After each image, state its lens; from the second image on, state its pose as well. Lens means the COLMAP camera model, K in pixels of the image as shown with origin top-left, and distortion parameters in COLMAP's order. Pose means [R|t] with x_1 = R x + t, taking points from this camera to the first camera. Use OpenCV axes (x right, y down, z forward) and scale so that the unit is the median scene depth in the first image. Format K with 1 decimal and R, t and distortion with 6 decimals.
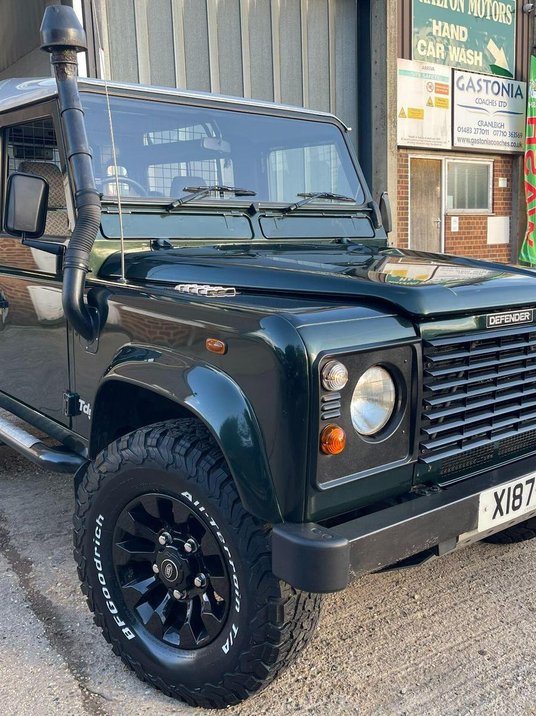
lens RADIAL K [[747.2, 0, 268.0], [0, 747.2, 358.0], [0, 0, 1]] dist [-0.025644, -0.018255]
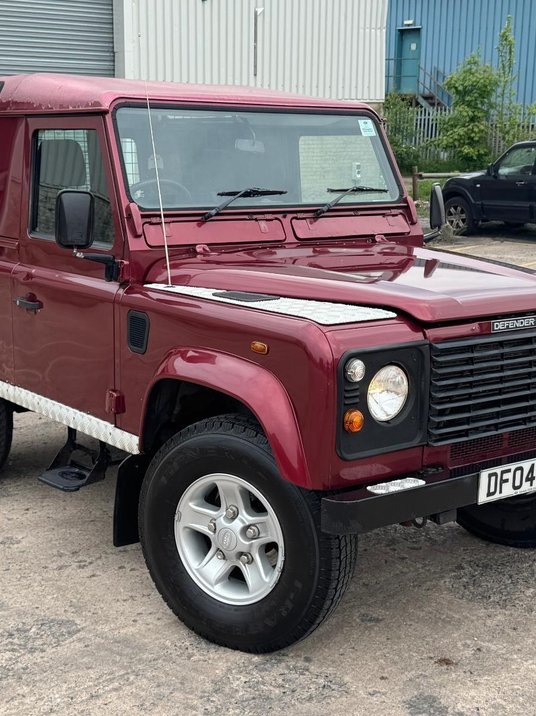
lens RADIAL K [[1177.9, 0, 268.0], [0, 1177.9, 358.0], [0, 0, 1]] dist [0.032294, 0.048970]
pose [[0.999820, 0.004744, -0.018390, -0.017724], [-0.004866, 0.999966, -0.006630, 0.012642], [0.018357, 0.006719, 0.999809, -0.819397]]
